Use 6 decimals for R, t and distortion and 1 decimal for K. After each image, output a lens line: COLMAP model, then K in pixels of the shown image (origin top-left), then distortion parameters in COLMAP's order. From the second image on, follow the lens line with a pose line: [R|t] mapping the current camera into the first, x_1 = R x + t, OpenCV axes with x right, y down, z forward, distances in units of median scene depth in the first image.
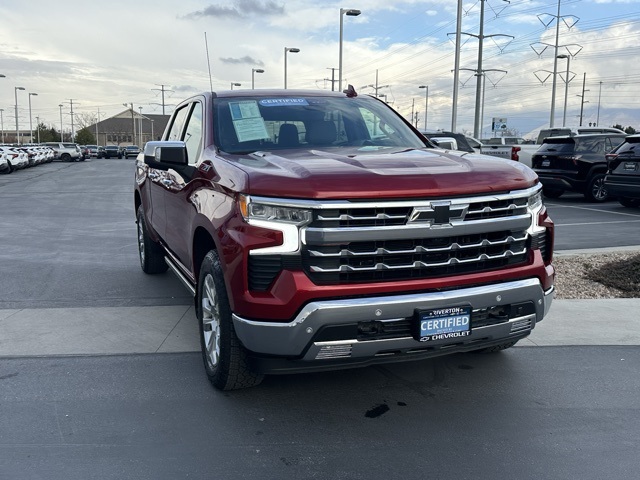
lens RADIAL K [[621.7, 0, 315.1], [0, 621.7, 247.7], [0, 0, 1]] dist [0.133601, -0.221511]
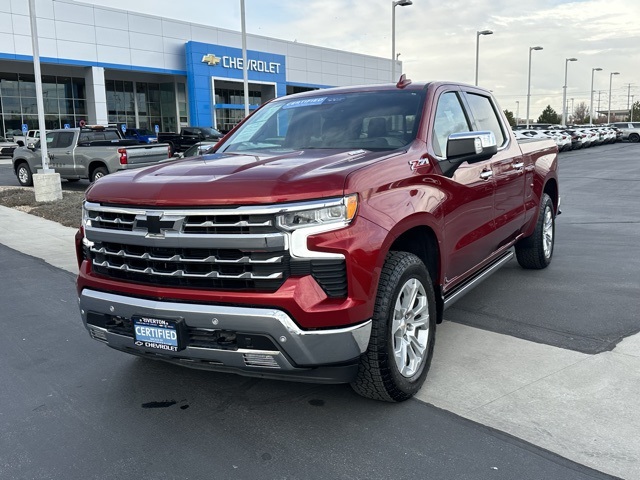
lens RADIAL K [[619.0, 0, 318.4], [0, 619.0, 238.5], [0, 0, 1]] dist [0.144399, -0.251103]
pose [[0.630862, 0.106274, -0.768582, 1.117104], [-0.092023, 0.993832, 0.061886, -0.114368], [0.770418, 0.031685, 0.636751, 0.554890]]
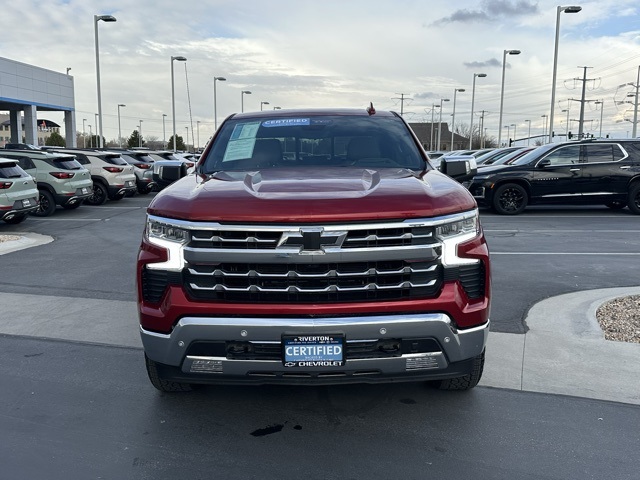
lens RADIAL K [[621.7, 0, 315.1], [0, 621.7, 247.7], [0, 0, 1]] dist [0.133601, -0.221511]
pose [[0.932092, 0.053364, -0.358269, 0.550240], [-0.056874, 0.998381, 0.000742, -0.042209], [0.357729, 0.019684, 0.933618, 0.077851]]
